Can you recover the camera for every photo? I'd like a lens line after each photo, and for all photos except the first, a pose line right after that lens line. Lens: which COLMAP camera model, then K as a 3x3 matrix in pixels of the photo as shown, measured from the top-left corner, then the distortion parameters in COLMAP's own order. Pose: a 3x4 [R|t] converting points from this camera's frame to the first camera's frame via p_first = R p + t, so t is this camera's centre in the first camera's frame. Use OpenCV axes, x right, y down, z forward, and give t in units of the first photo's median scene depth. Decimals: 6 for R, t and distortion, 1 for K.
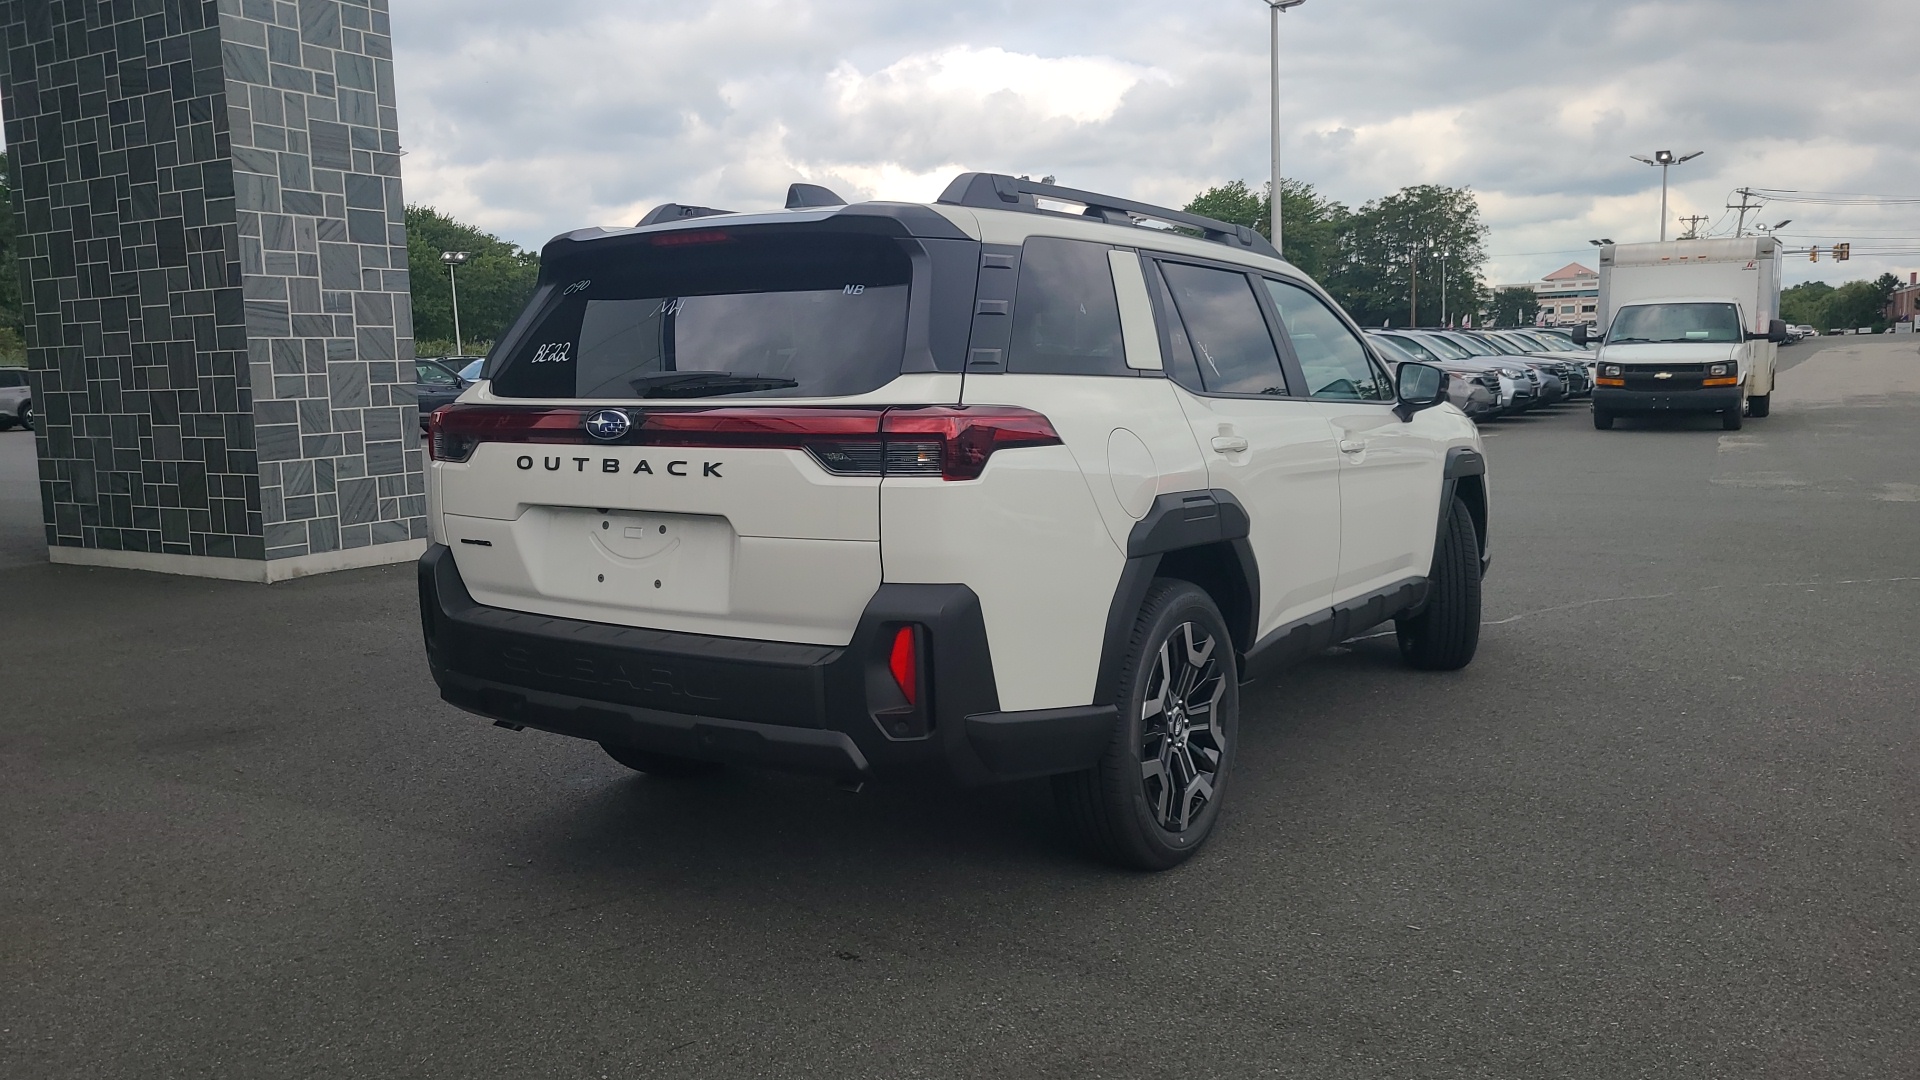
lens RADIAL K [[1446.5, 0, 936.6], [0, 1446.5, 535.1], [0, 0, 1]] dist [0.035129, -0.013802]
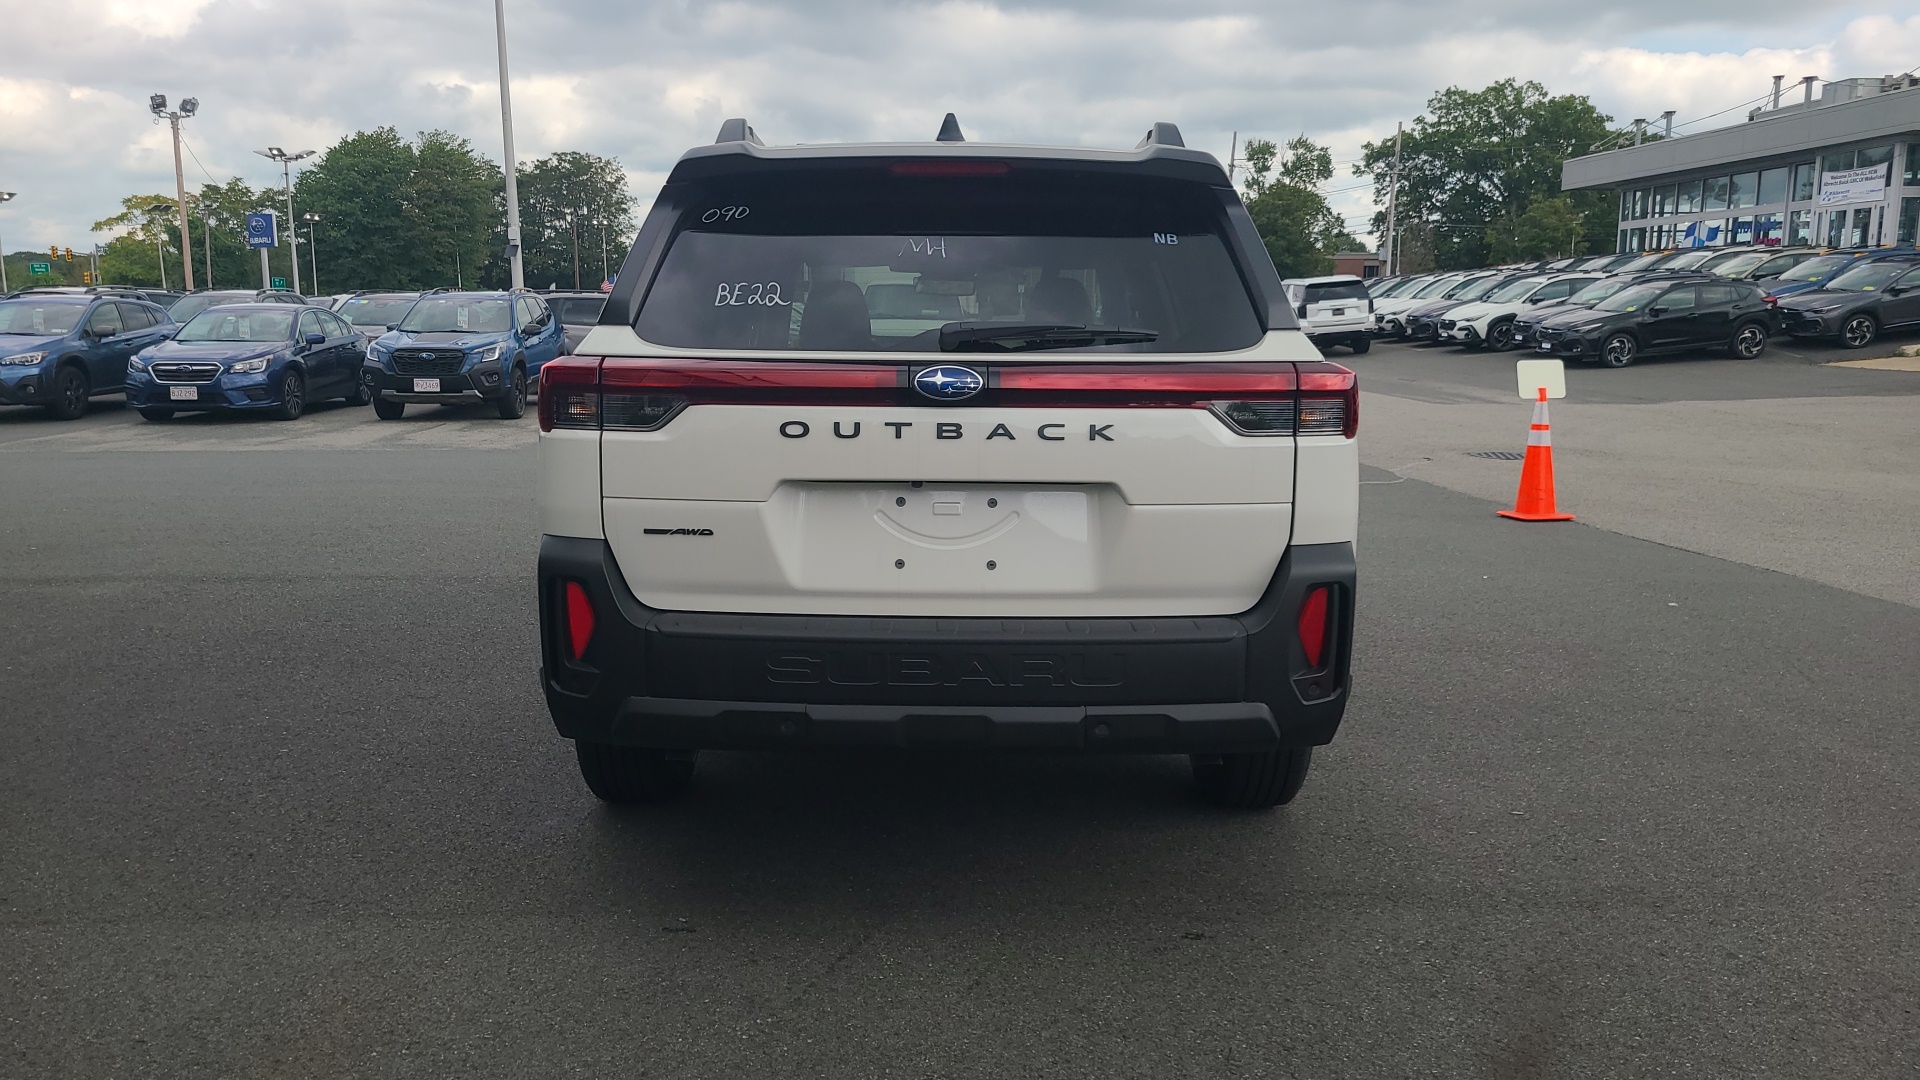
lens RADIAL K [[1431.8, 0, 956.0], [0, 1431.8, 550.7], [0, 0, 1]] dist [0.047646, 0.003107]
pose [[0.829963, -0.062210, 0.554339, -0.106515], [0.042006, 0.997910, 0.049097, -0.002864], [-0.556235, -0.017463, 0.830842, 0.044639]]
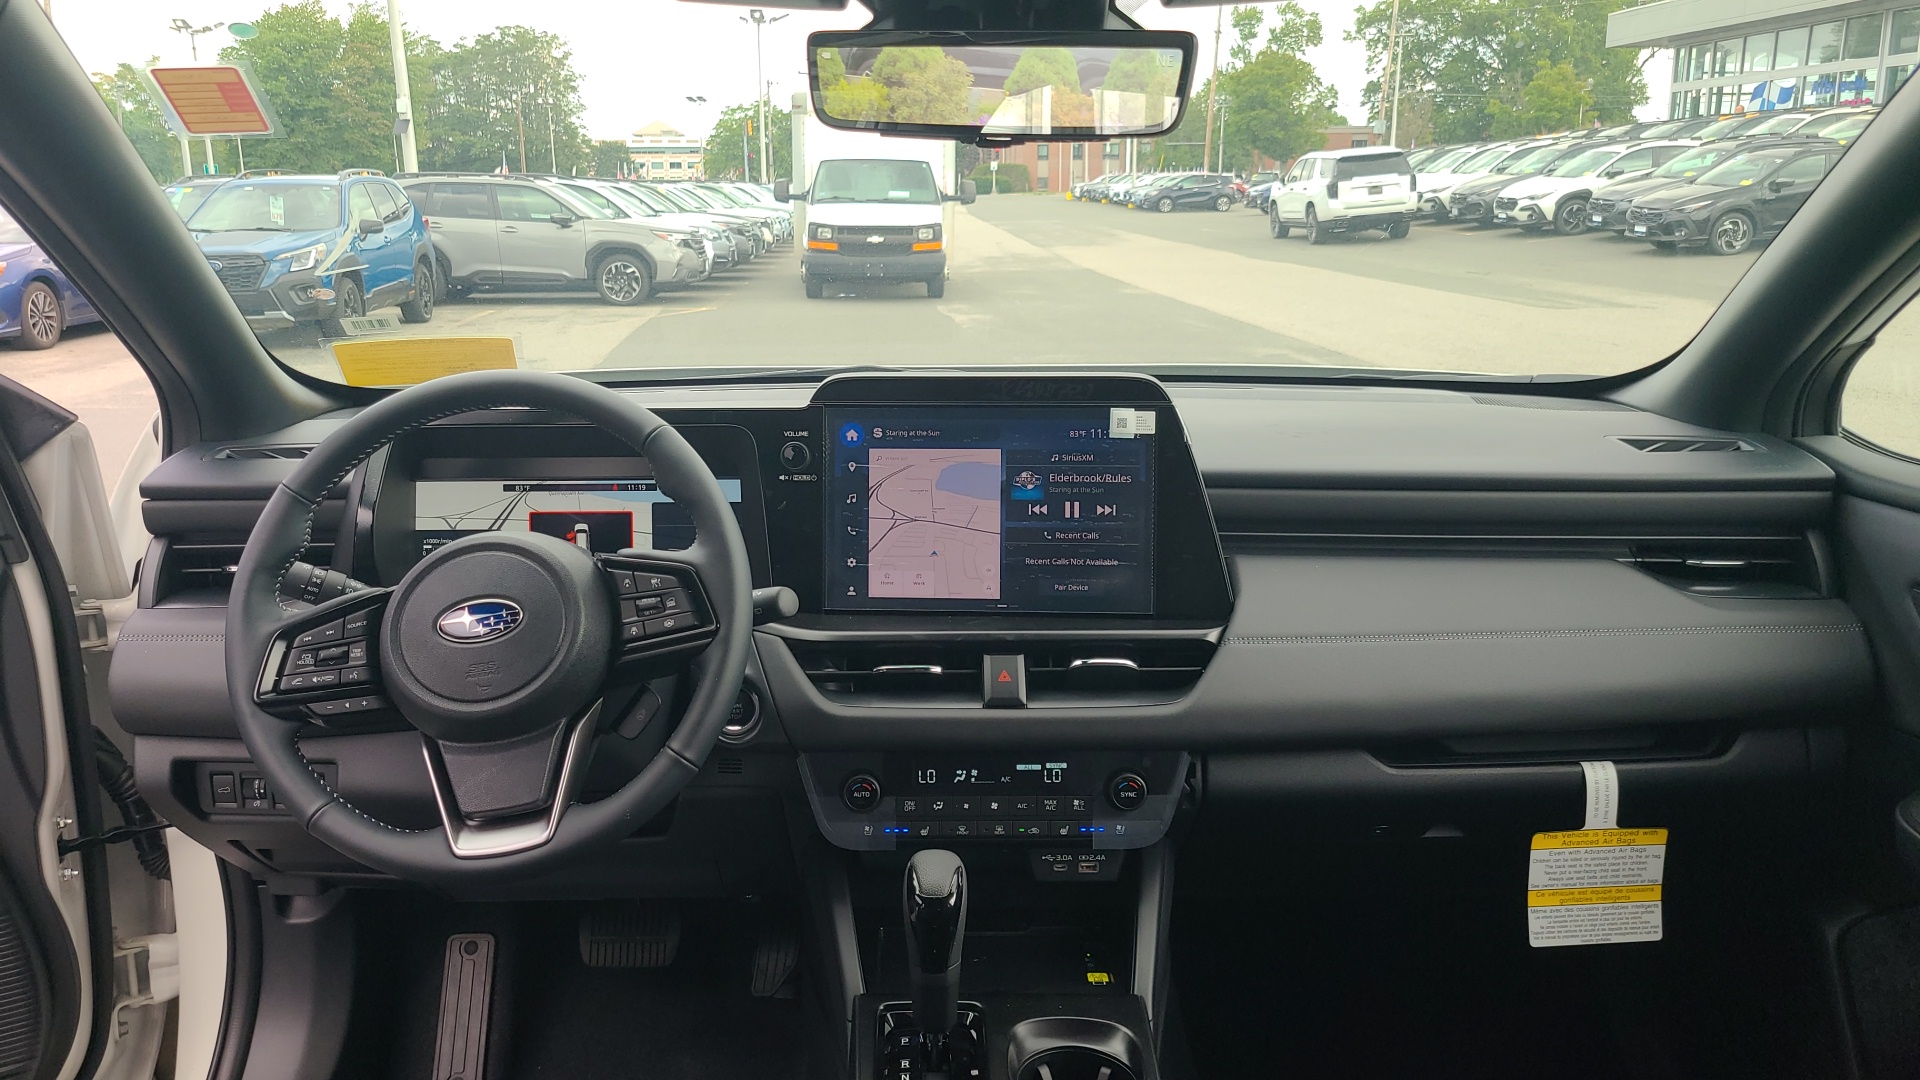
lens RADIAL K [[1423.1, 0, 912.4], [0, 1423.1, 550.8], [0, 0, 1]] dist [0.037211, -0.009493]
pose [[0.834217, -0.112996, 0.539736, 0.012208], [0.051017, 0.990397, 0.128492, -0.029838], [-0.549072, -0.079655, 0.831971, 0.229089]]
